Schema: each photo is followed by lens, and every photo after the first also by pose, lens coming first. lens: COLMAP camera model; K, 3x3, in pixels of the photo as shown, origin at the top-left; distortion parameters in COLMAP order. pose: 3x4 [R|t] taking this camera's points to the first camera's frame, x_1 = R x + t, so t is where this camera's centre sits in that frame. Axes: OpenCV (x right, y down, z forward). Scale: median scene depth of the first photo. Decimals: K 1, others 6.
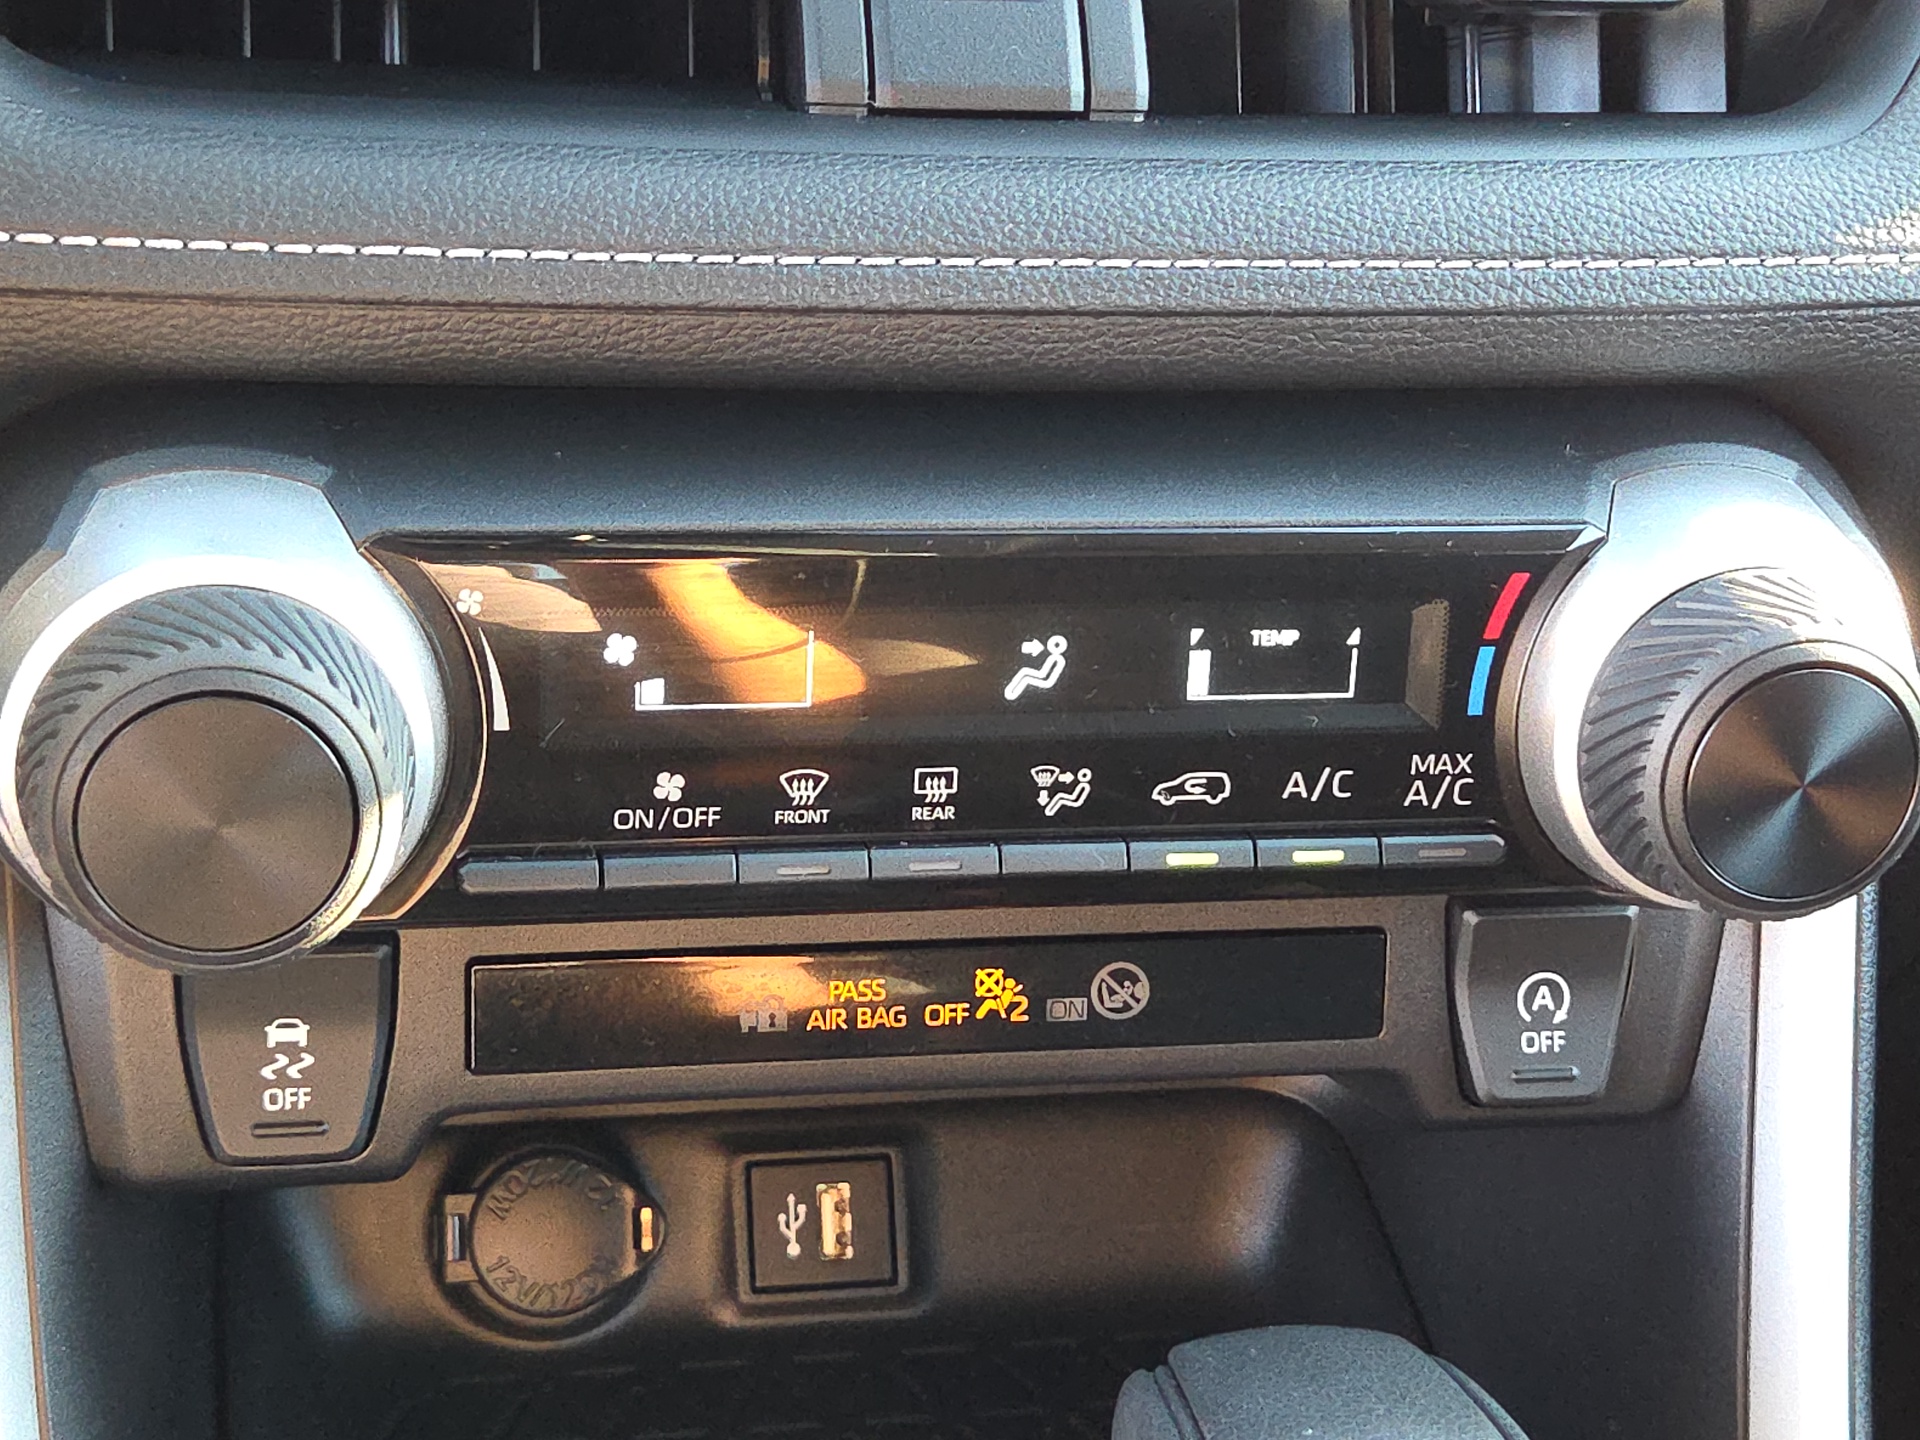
lens RADIAL K [[3346.3, 0, 964.8], [0, 3346.3, 716.3], [0, 0, 1]] dist [0.064566, 0.000000]
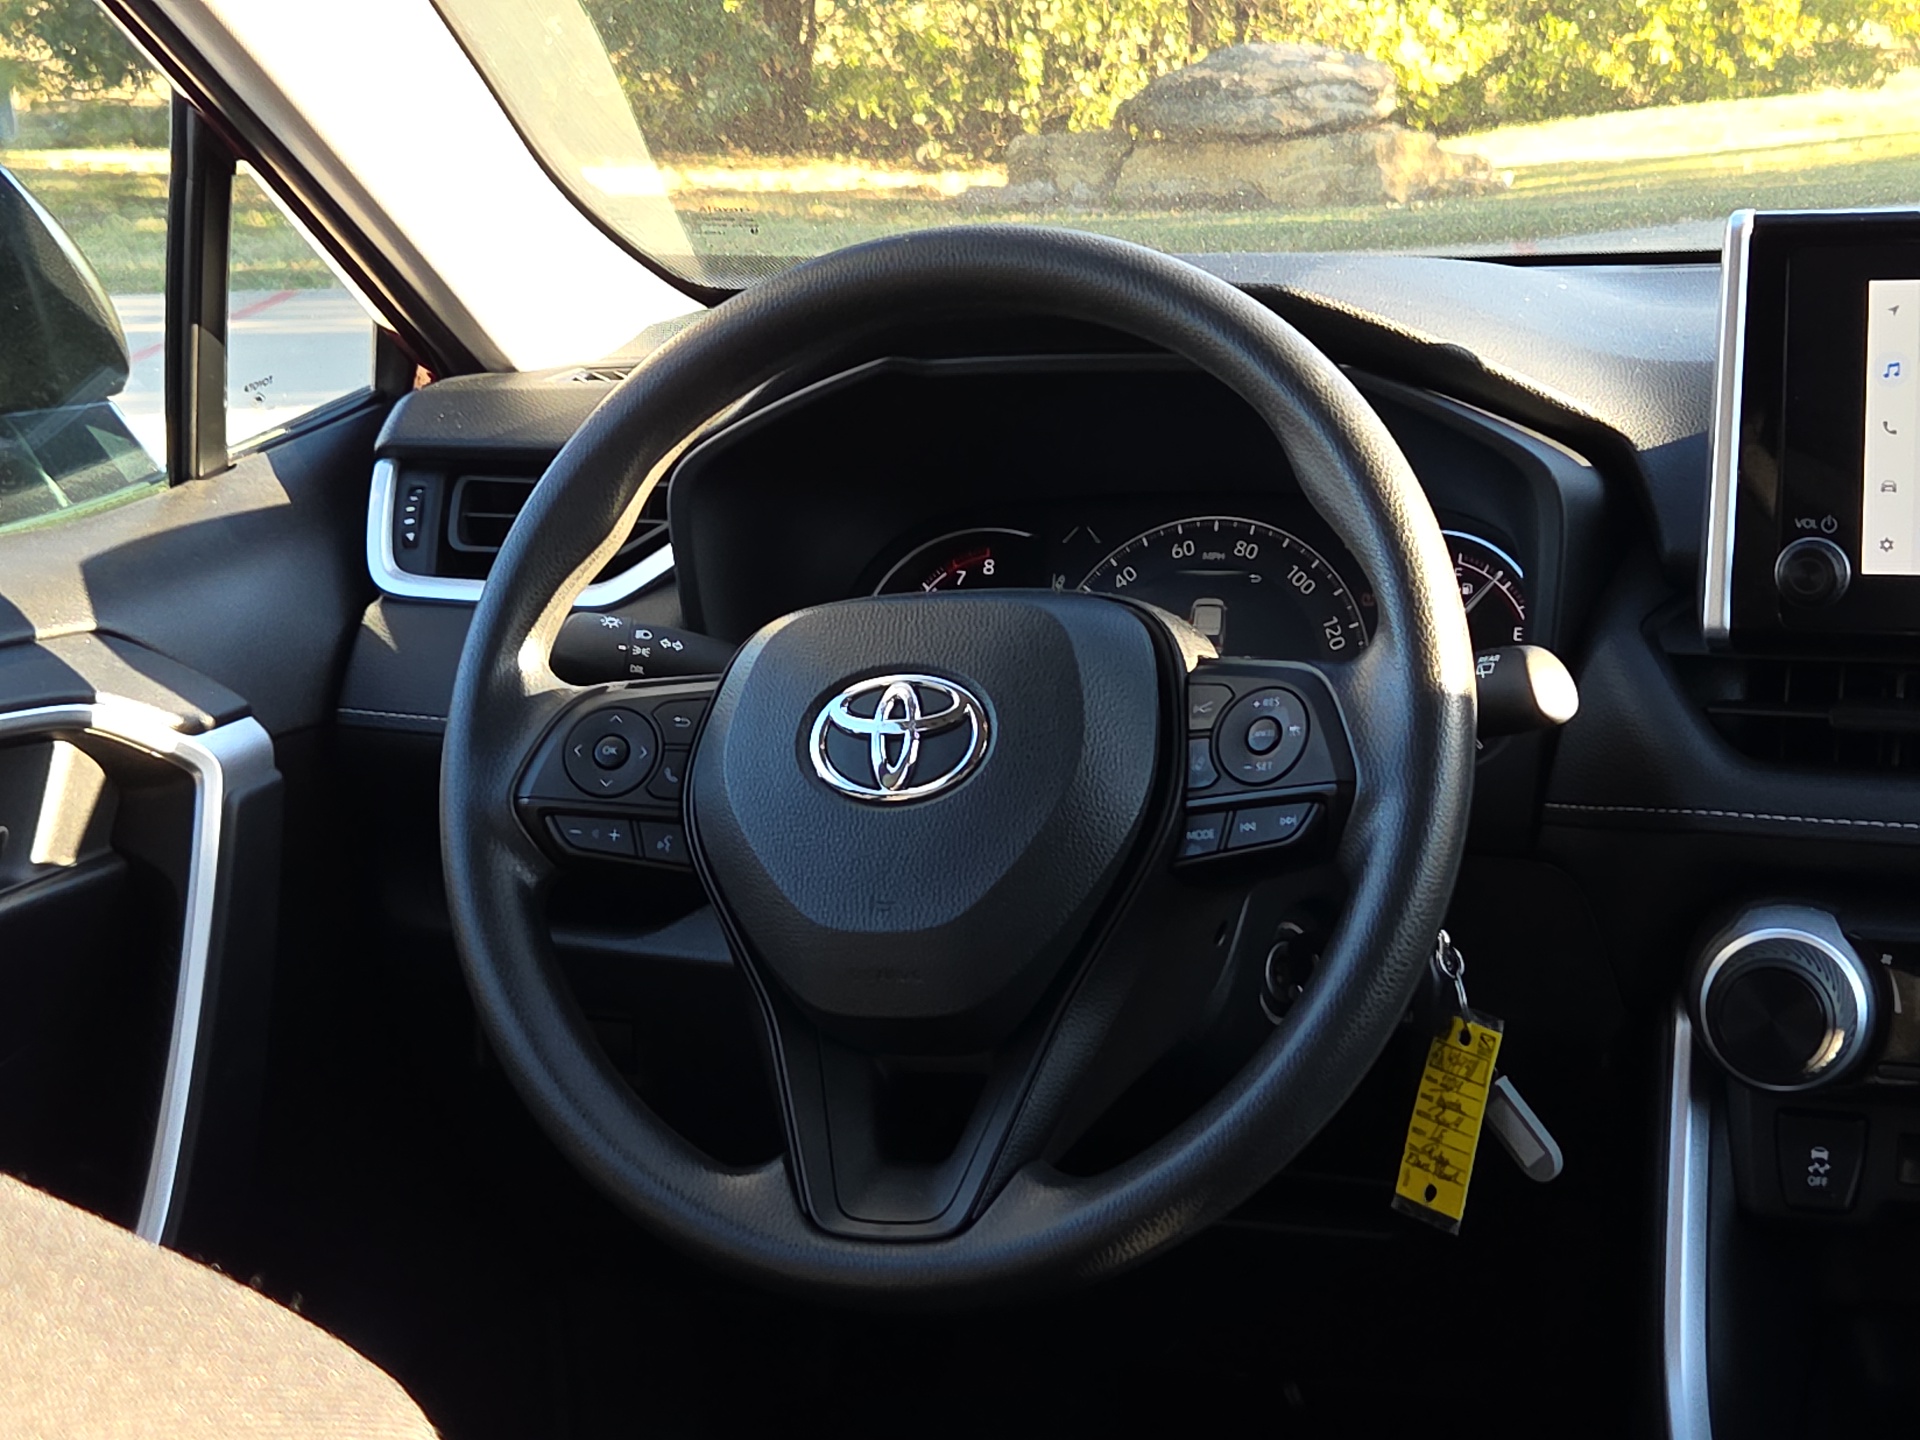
lens RADIAL K [[3140.8, 0, 966.1], [0, 3140.8, 663.9], [0, 0, 1]] dist [0.053522, 0.000000]
pose [[0.821487, -0.016729, -0.569982, 0.604268], [-0.155441, 0.955145, -0.252062, 0.433508], [0.548633, 0.295664, 0.782039, -1.237647]]
